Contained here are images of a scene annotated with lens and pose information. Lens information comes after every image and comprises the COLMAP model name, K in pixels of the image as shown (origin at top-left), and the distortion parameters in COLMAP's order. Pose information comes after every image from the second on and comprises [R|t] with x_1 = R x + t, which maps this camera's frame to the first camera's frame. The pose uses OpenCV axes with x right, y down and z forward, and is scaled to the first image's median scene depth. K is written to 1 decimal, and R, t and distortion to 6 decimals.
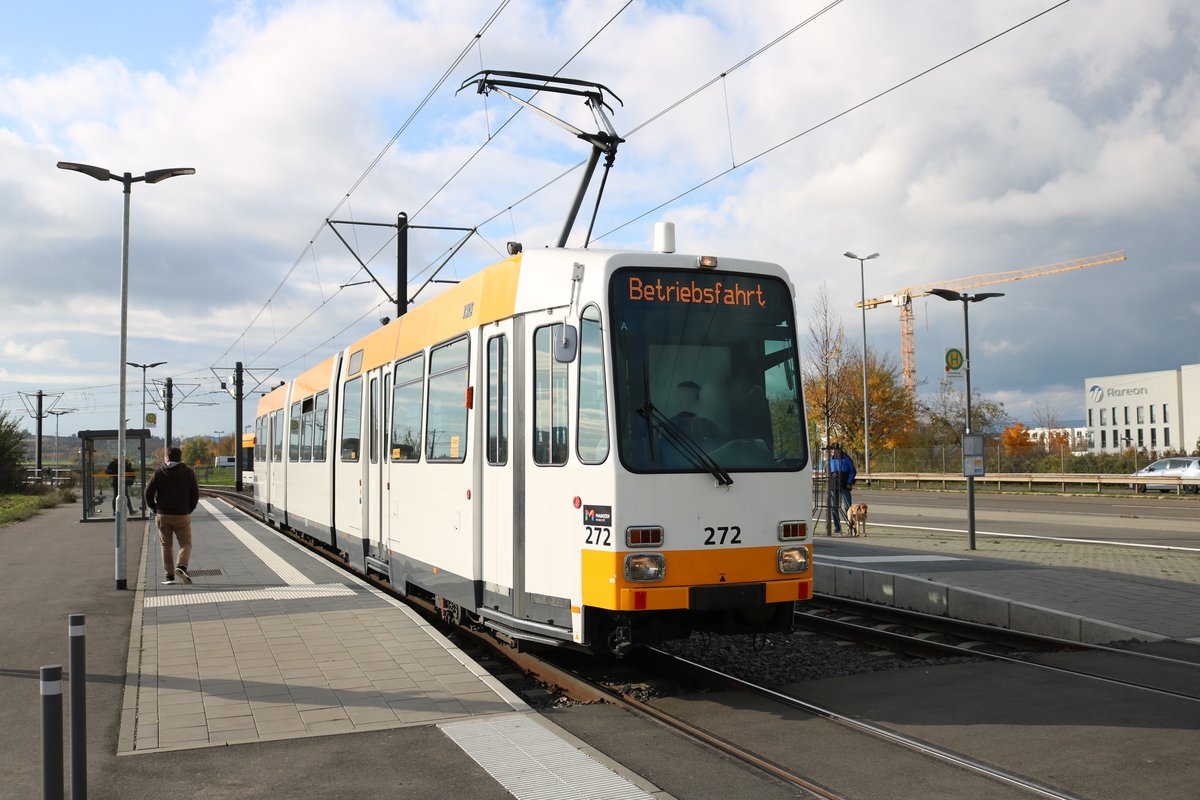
lens RADIAL K [[1039.4, 0, 600.0], [0, 1039.4, 400.0], [0, 0, 1]] dist [-0.049545, -0.000372]
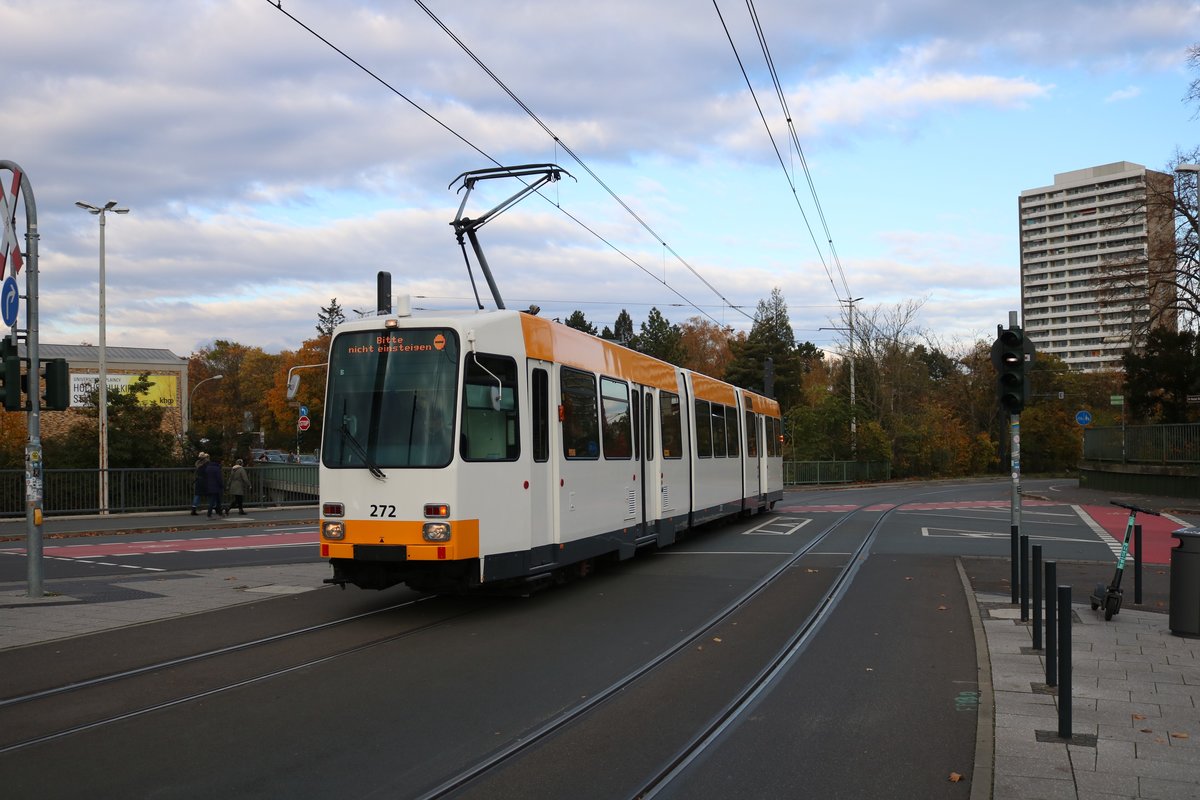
lens RADIAL K [[1039.4, 0, 600.0], [0, 1039.4, 400.0], [0, 0, 1]] dist [-0.049545, -0.000372]
pose [[0.798458, -0.027242, -0.601434, 1.244758], [0.032959, 0.999456, -0.001514, -0.014499], [0.601148, -0.018614, 0.798921, 0.013336]]
